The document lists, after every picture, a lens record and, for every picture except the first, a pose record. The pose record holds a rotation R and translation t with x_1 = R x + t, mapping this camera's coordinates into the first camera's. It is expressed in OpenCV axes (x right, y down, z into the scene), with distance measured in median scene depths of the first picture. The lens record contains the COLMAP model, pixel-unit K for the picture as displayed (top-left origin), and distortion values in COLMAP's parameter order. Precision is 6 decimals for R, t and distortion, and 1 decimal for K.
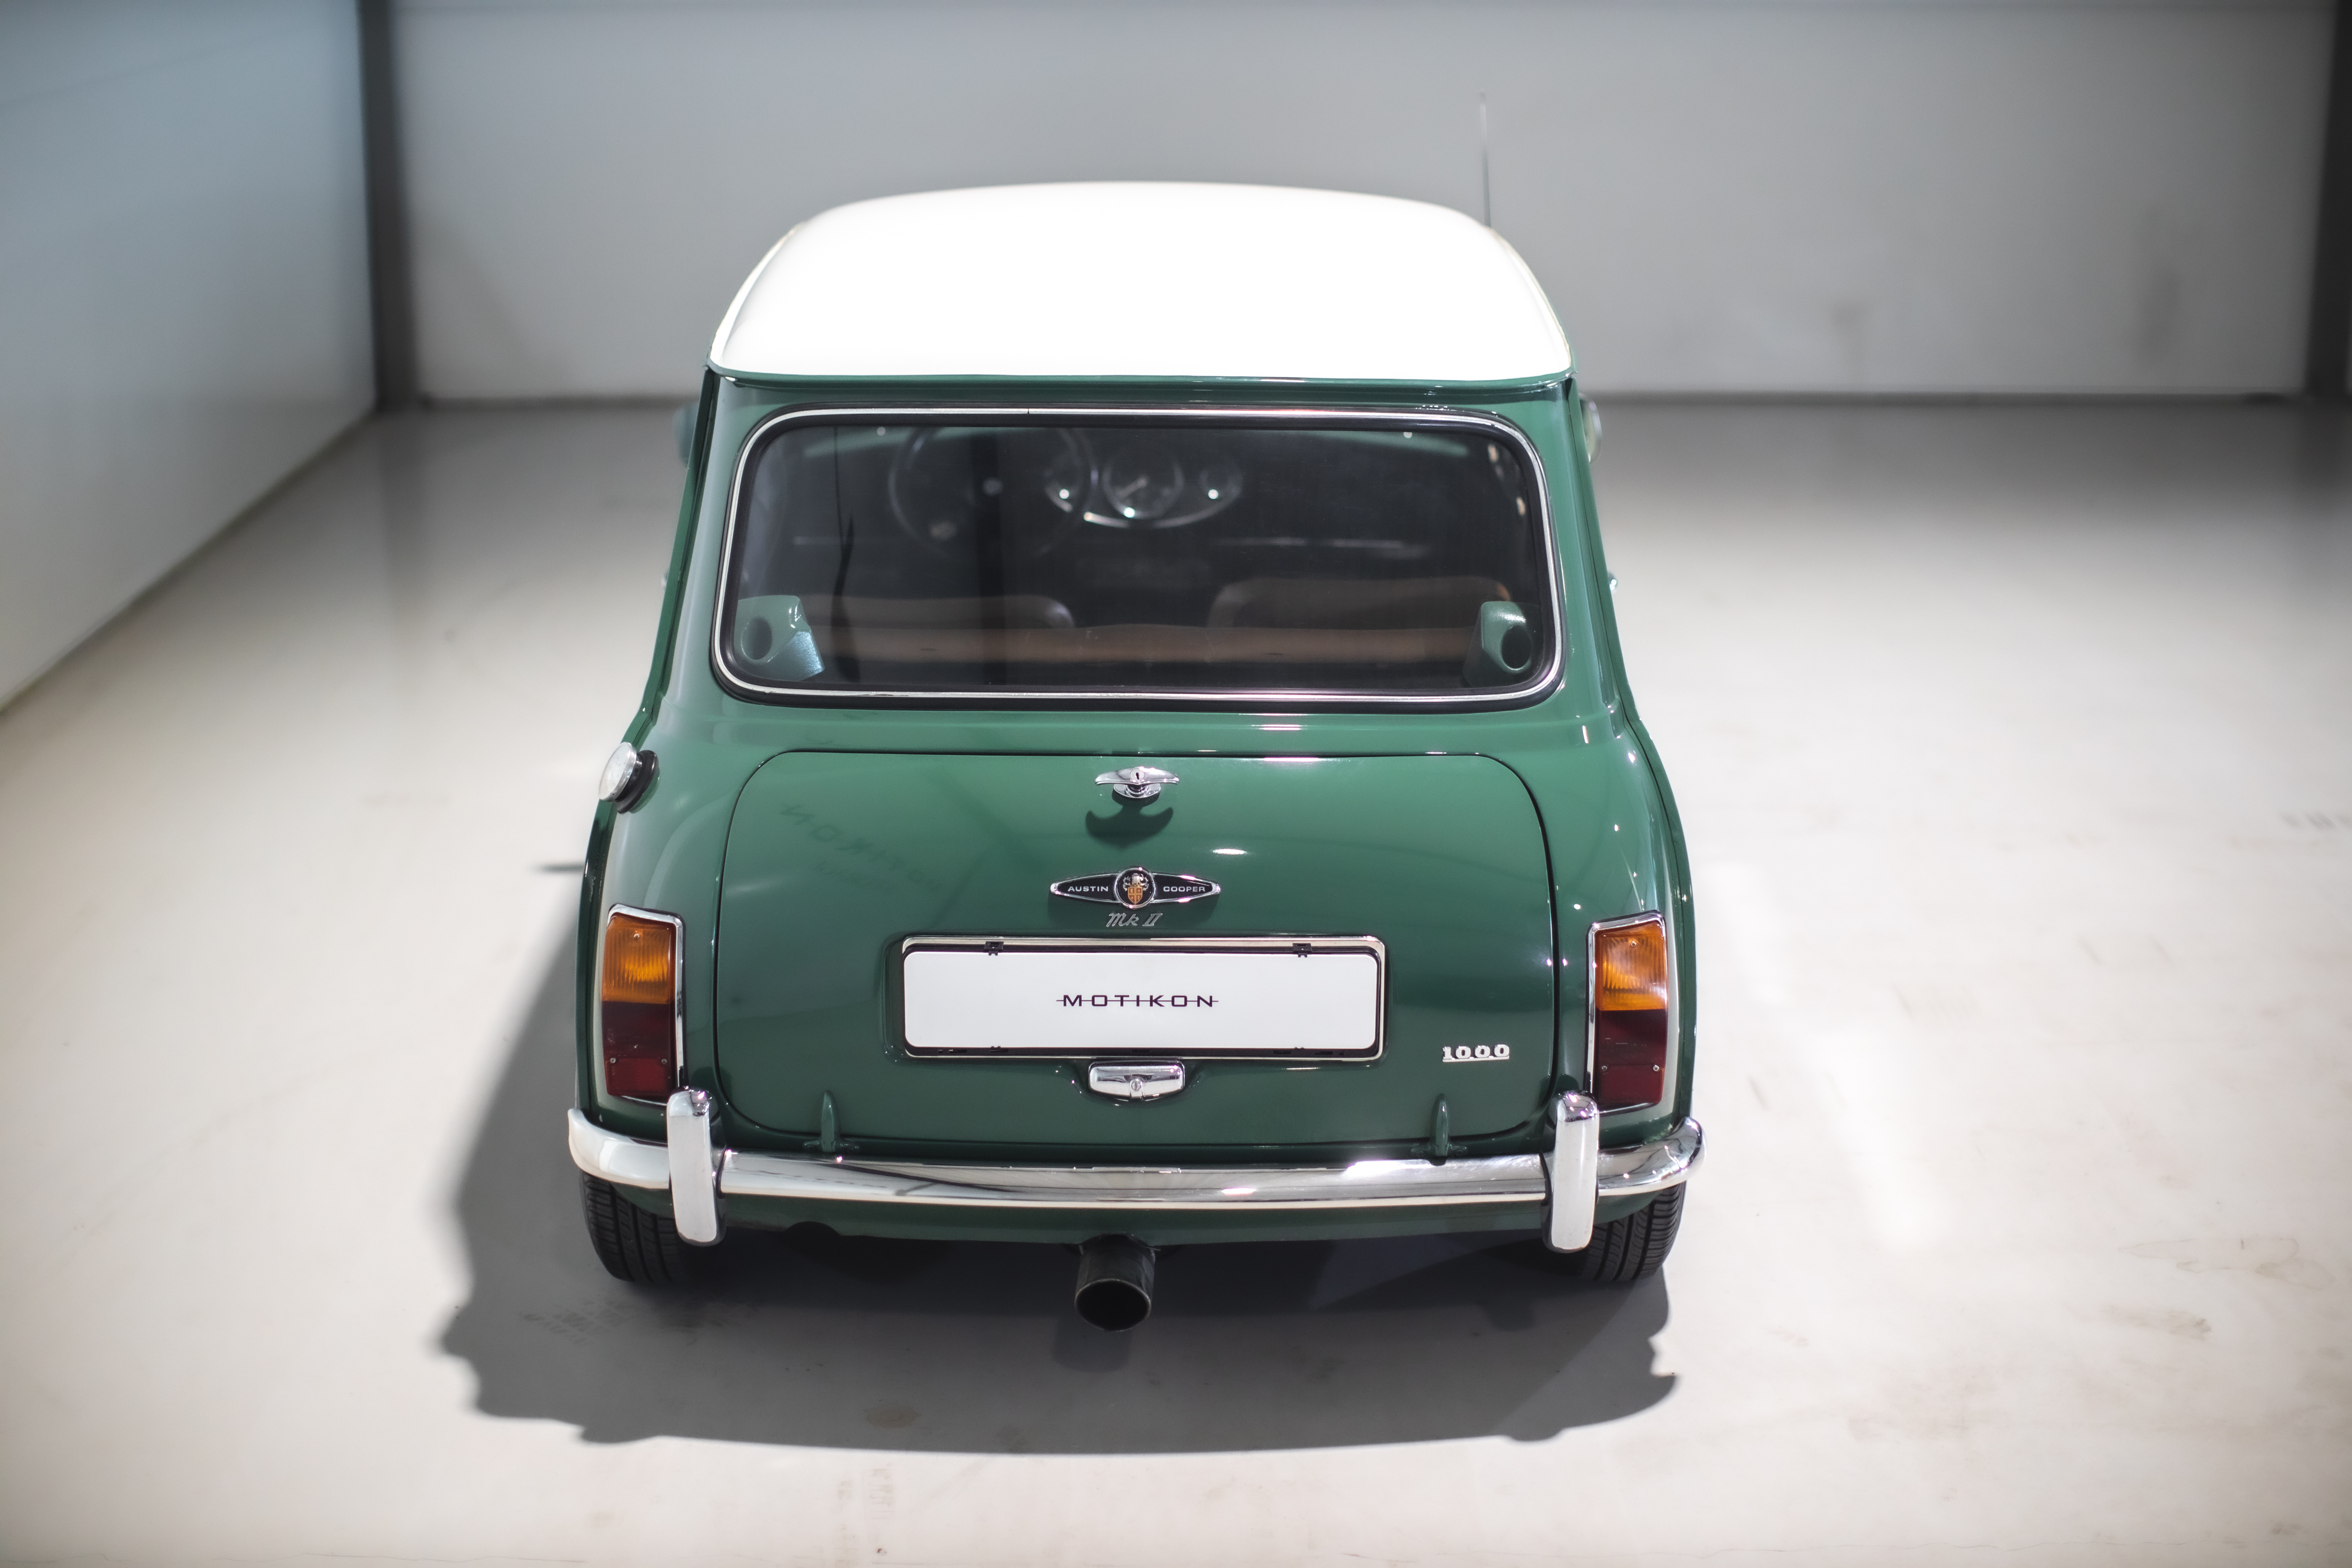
lens RADIAL K [[3626.4, 0, 1186.7], [0, 3626.4, 802.3], [0, 0, 1]] dist [-0.149572, 0.000000]
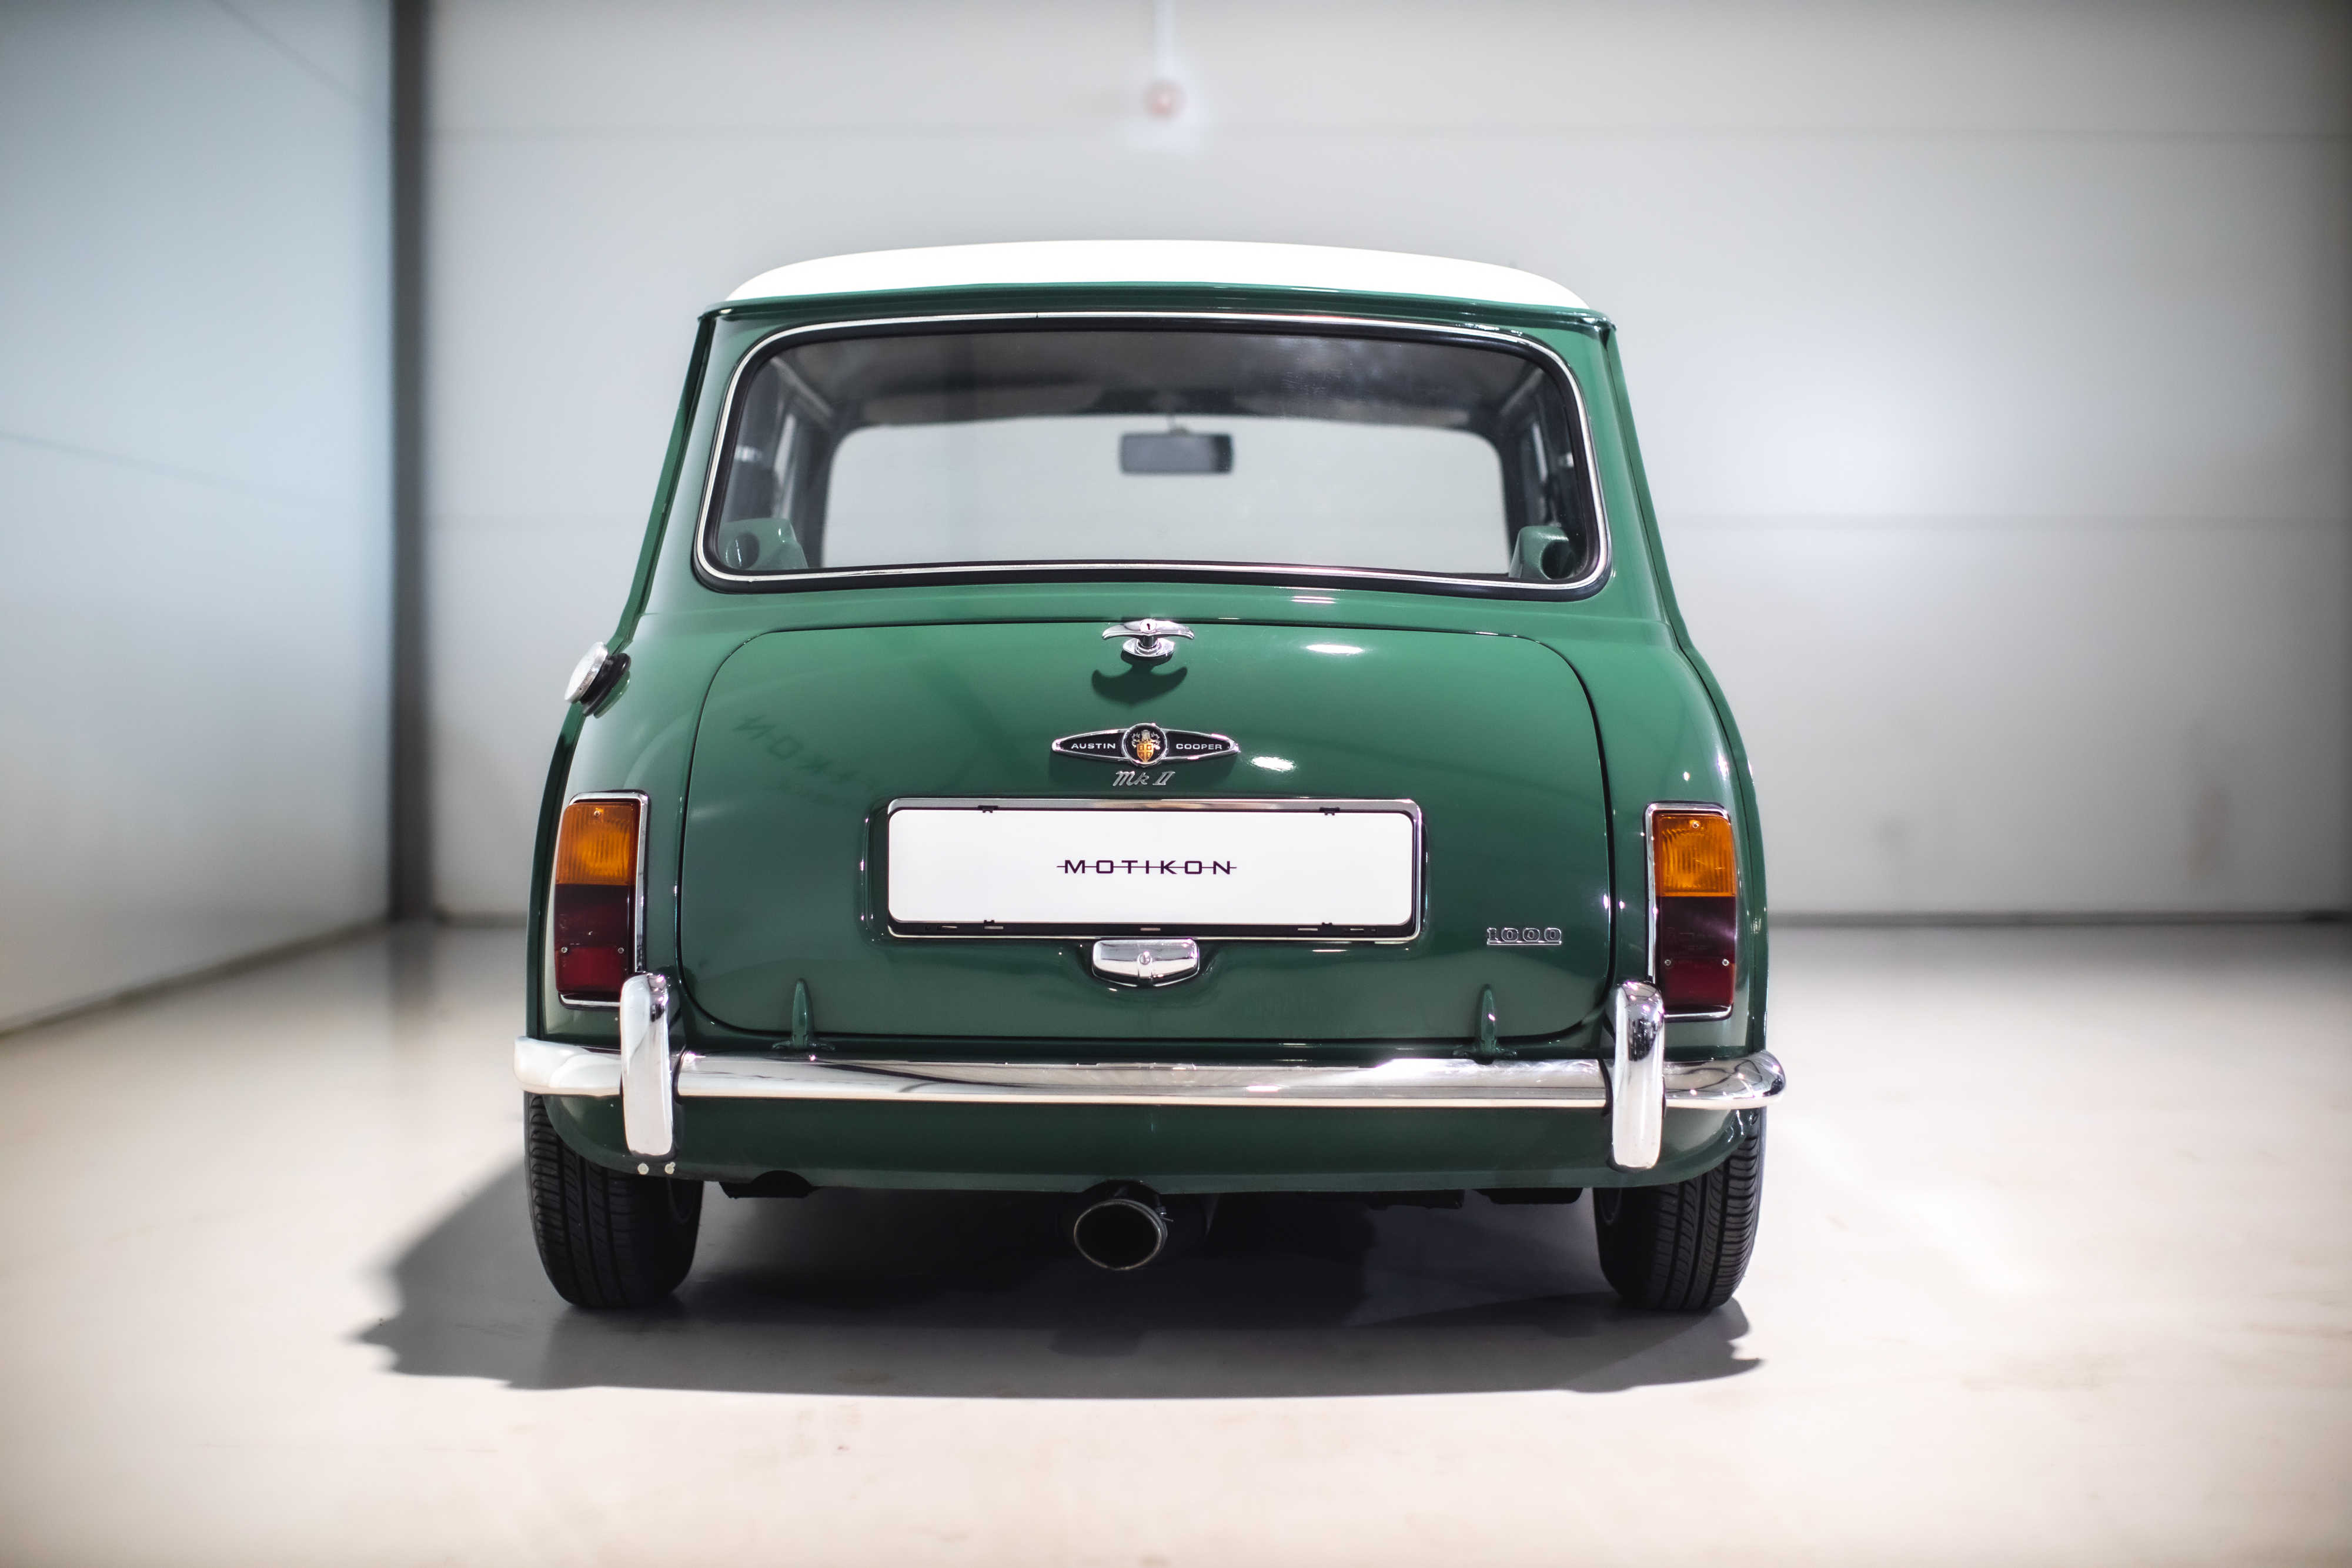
lens RADIAL K [[3626.4, 0, 1175.3], [0, 3626.4, 772.9], [0, 0, 1]] dist [-0.149572, 0.000000]
pose [[0.999896, -0.000068, -0.014406, 0.006358], [-0.003658, 0.966028, -0.258411, 0.260446], [0.013935, 0.258437, 0.965928, 0.121352]]
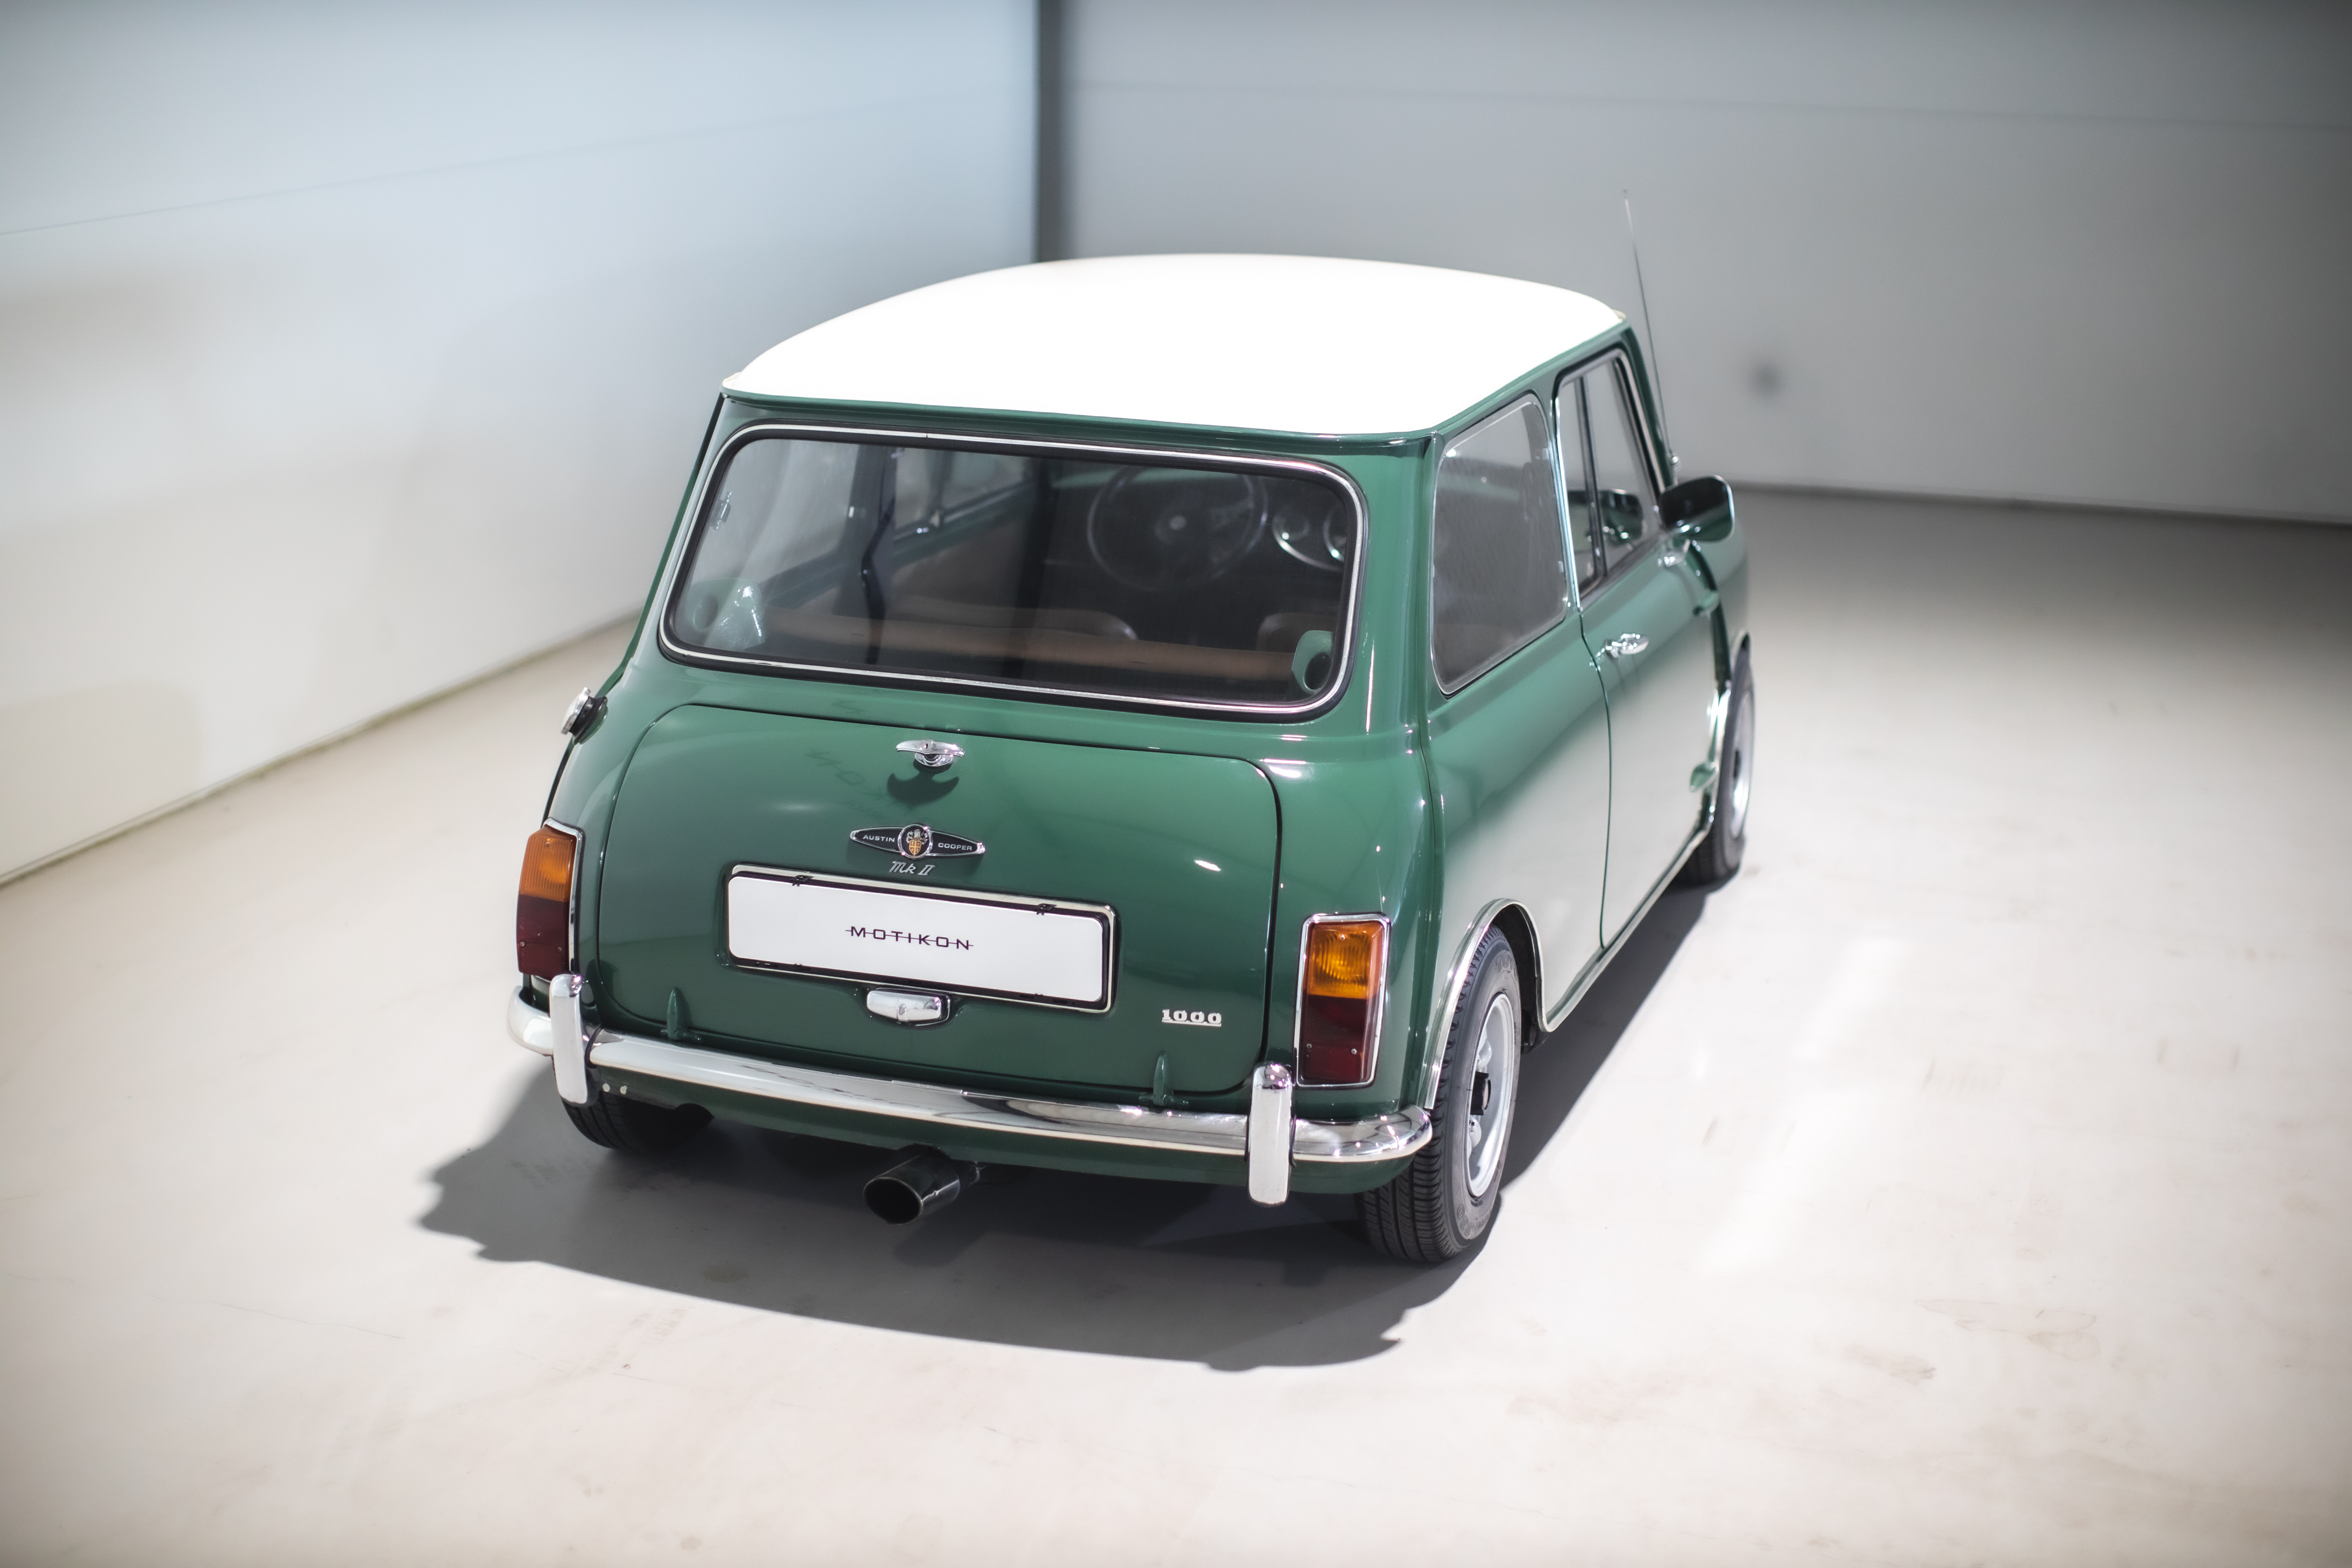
lens RADIAL K [[3626.4, 0, 1152.1], [0, 3626.4, 794.9], [0, 0, 1]] dist [-0.149572, 0.000000]
pose [[0.945647, 0.093873, -0.311352, 0.412420], [-0.102483, 0.994670, -0.011370, 0.013916], [0.308625, 0.042660, 0.950227, -0.085827]]
